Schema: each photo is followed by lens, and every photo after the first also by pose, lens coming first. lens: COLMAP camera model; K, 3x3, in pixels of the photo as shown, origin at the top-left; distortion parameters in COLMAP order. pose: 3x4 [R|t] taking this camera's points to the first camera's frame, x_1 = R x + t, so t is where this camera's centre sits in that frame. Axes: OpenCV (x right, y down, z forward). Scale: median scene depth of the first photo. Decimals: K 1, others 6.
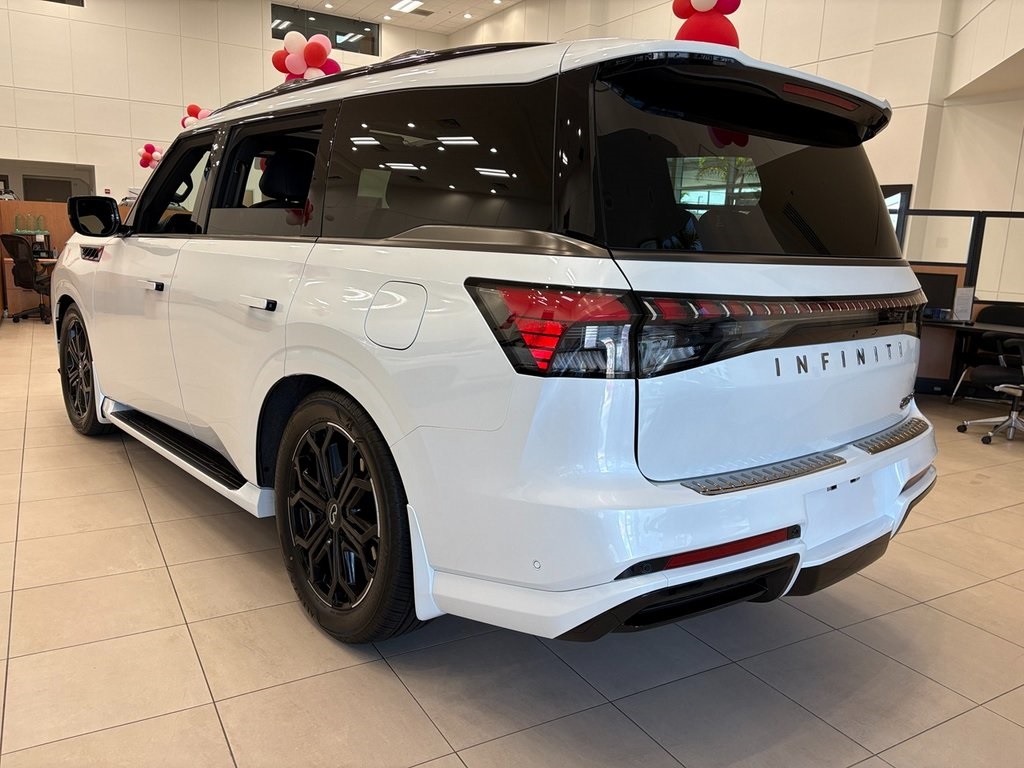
lens RADIAL K [[778.8, 0, 512.0], [0, 778.8, 384.0], [0, 0, 1]] dist [0.006989, -0.005450]
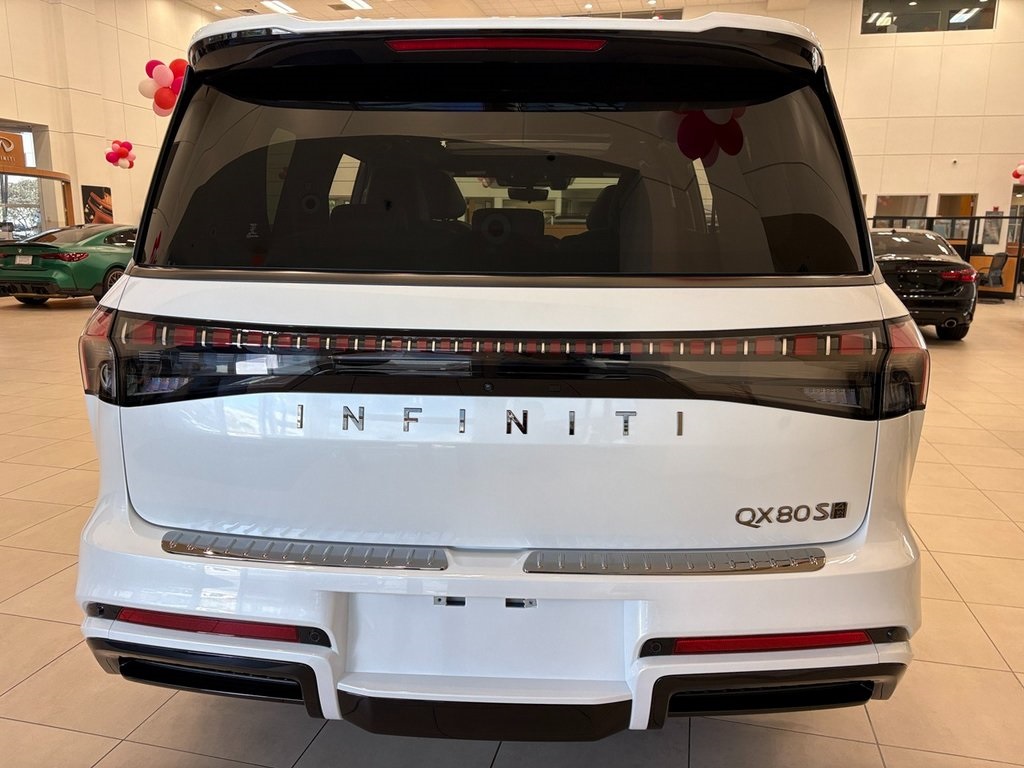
lens RADIAL K [[778.8, 0, 512.0], [0, 778.8, 384.0], [0, 0, 1]] dist [0.006989, -0.005450]
pose [[0.720347, 0.094504, -0.687145, 0.903509], [-0.102067, 0.994332, 0.029753, -0.086856], [0.686063, 0.048703, 0.725911, 0.516299]]
